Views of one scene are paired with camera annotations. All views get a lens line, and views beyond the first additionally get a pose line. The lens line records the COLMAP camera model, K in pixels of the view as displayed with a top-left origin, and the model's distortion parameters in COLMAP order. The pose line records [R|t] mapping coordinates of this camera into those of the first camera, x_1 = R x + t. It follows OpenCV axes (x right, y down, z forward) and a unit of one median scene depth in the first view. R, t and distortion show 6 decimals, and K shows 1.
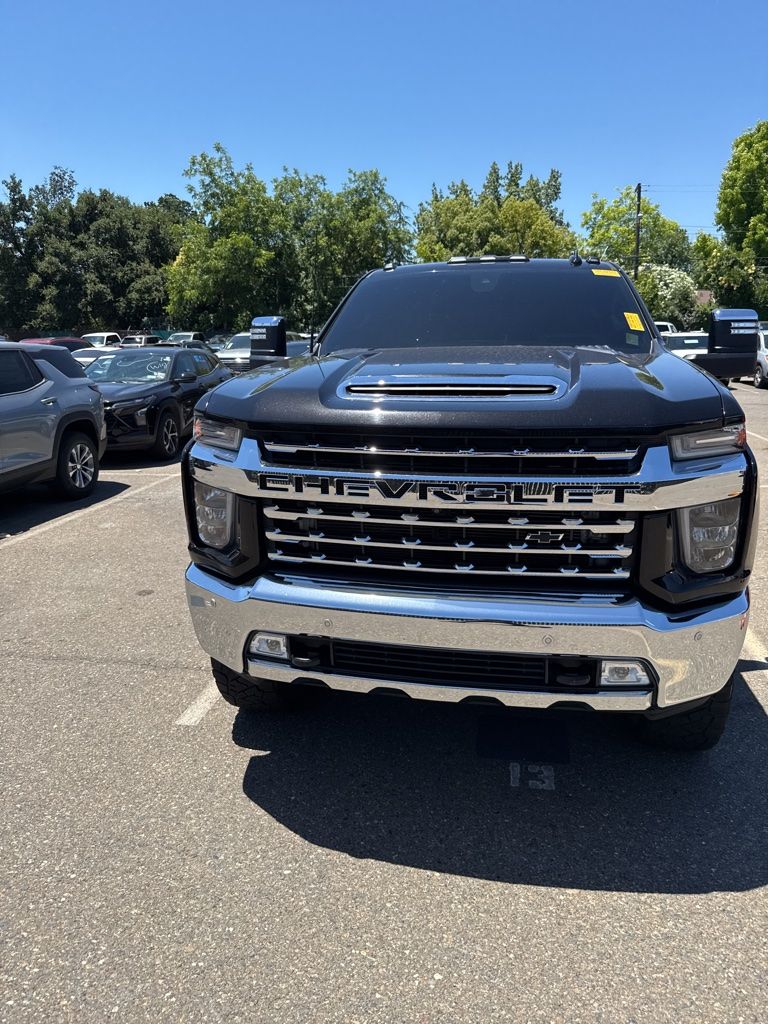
lens RADIAL K [[726.4, 0, 391.7], [0, 726.4, 508.4], [0, 0, 1]] dist [0.007958, -0.020109]
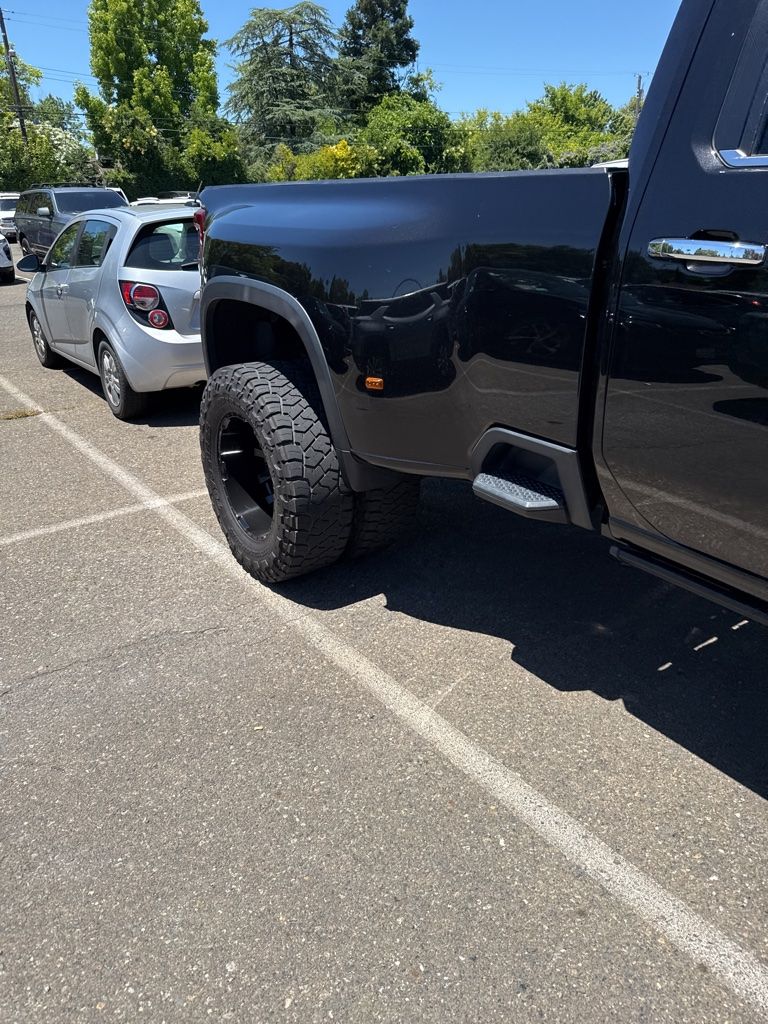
lens RADIAL K [[731.4, 0, 378.1], [0, 731.4, 516.7], [0, 0, 1]] dist [-0.006226, -0.003489]
pose [[0.705343, -0.280437, 0.651035, -0.037062], [0.172632, 0.958722, 0.225942, -0.020398], [-0.687525, -0.046977, 0.724640, 0.107267]]
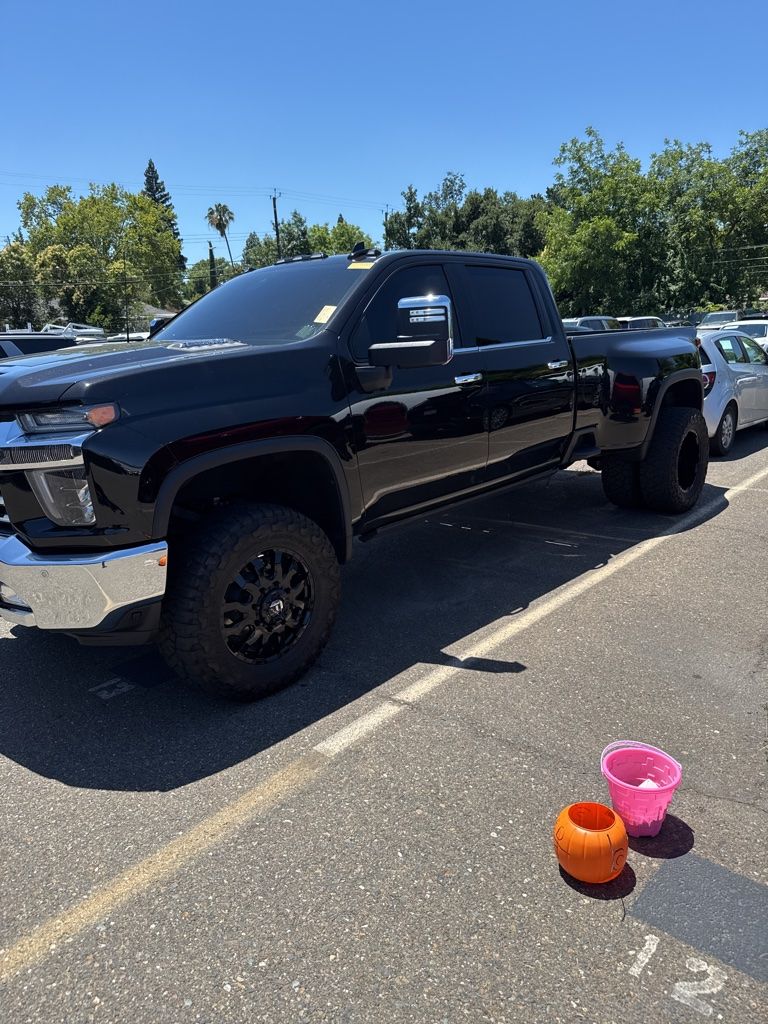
lens RADIAL K [[724.7, 0, 396.4], [0, 724.7, 522.1], [0, 0, 1]] dist [-0.000473, -0.006483]
pose [[0.862224, 0.098752, -0.496807, 0.072536], [-0.081278, 0.995075, 0.056735, -0.001640], [0.499963, -0.008539, 0.866005, 0.010082]]
